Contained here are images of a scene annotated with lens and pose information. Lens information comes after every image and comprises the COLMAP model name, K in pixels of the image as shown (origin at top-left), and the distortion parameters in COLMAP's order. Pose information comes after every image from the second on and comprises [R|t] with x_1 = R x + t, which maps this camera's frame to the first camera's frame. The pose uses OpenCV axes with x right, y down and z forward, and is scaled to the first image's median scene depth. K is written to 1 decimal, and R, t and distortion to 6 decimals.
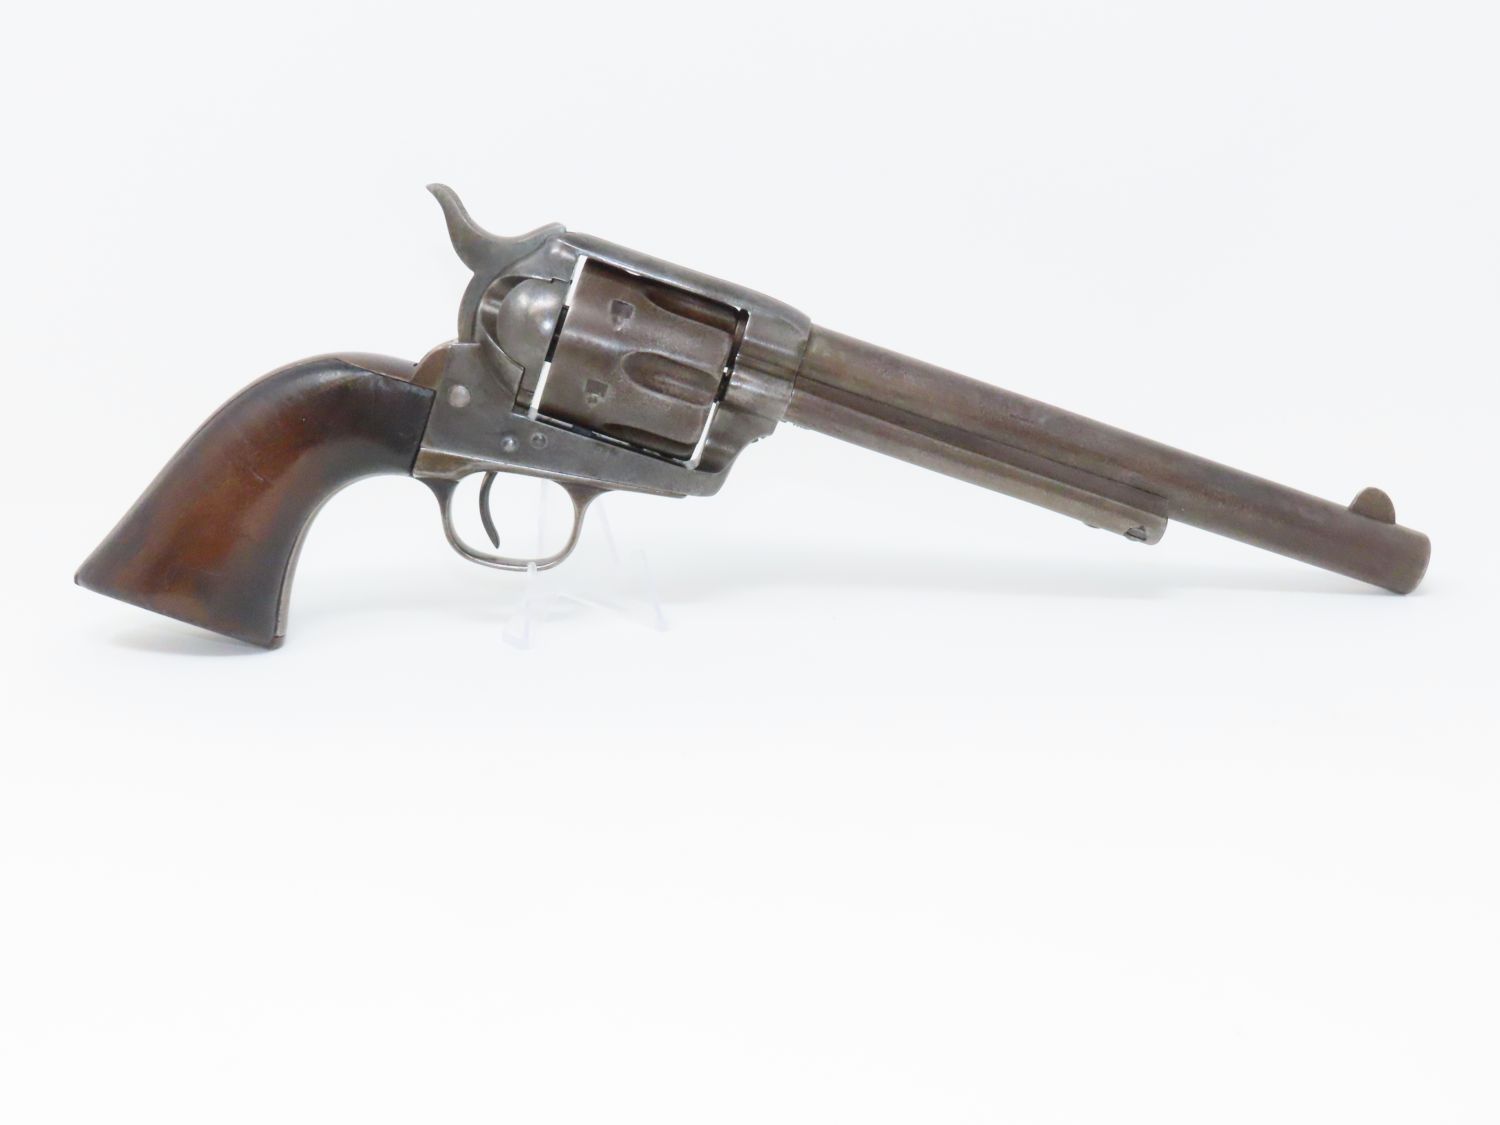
lens RADIAL K [[1860.5, 0, 750.0], [0, 1860.5, 562.5], [0, 0, 1]] dist [-0.045932, -0.021642]
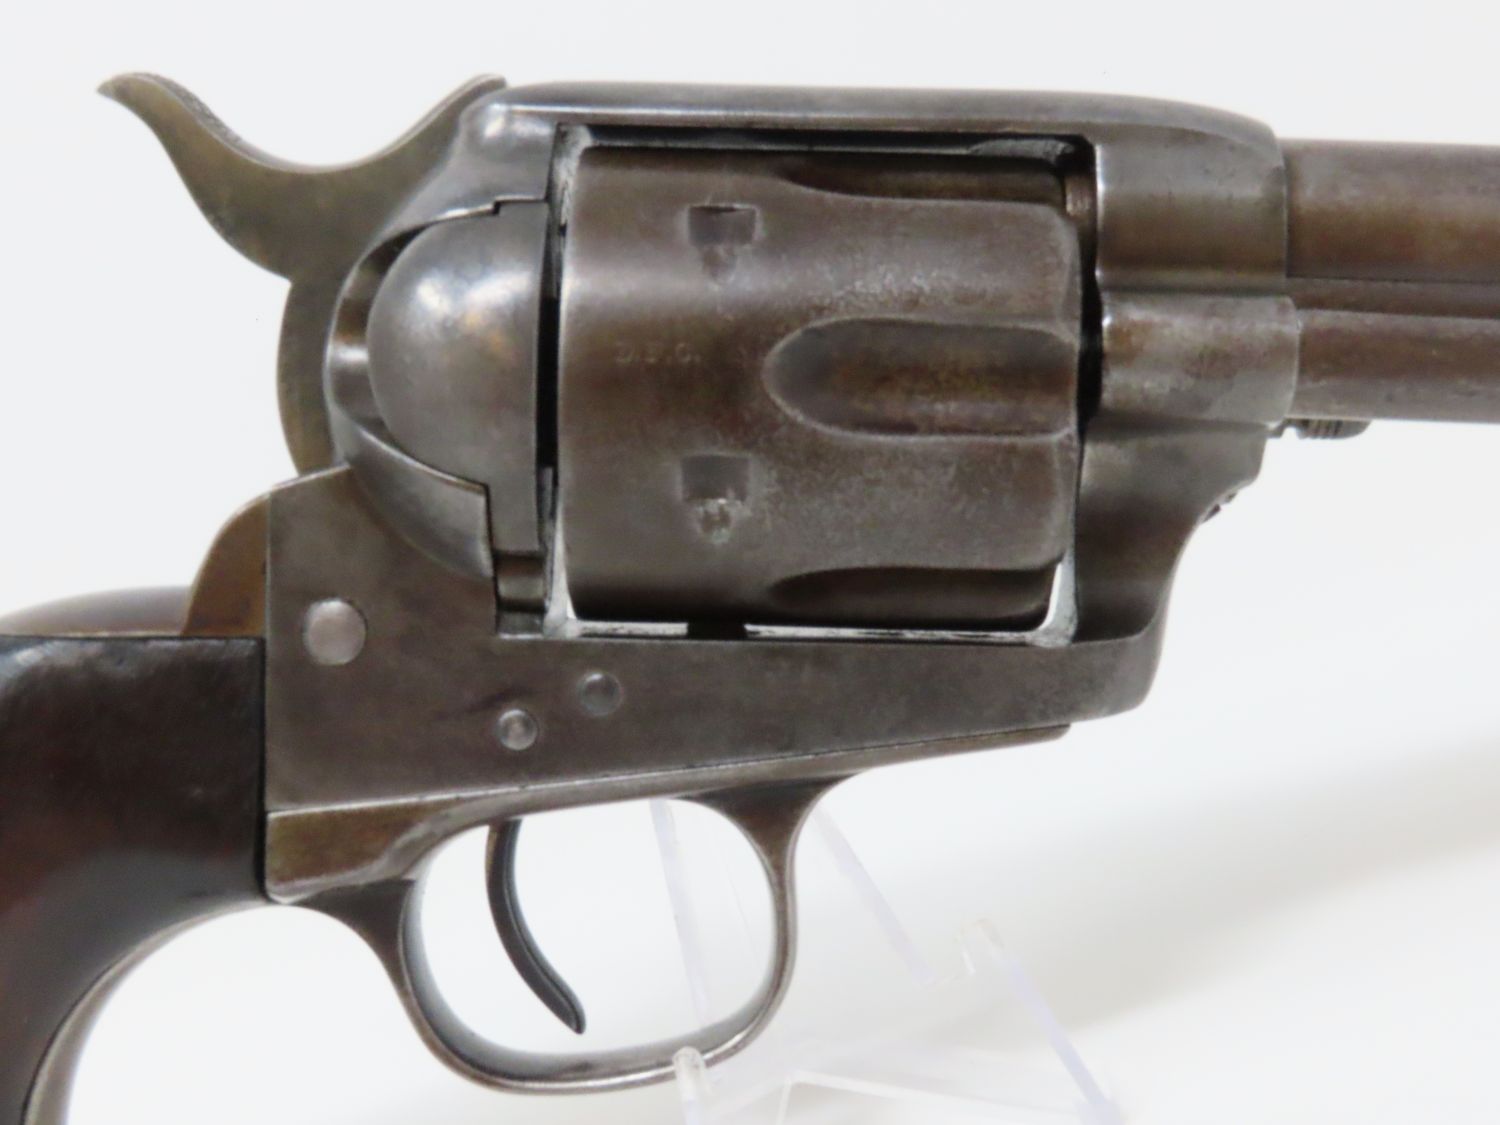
lens RADIAL K [[1860.5, 0, 750.0], [0, 1860.5, 562.5], [0, 0, 1]] dist [-0.045932, -0.021642]
pose [[0.952899, -0.294691, -0.071699, -0.057267], [0.280340, 0.946039, -0.162543, -0.026155], [0.115730, 0.134787, 0.984093, 0.676191]]
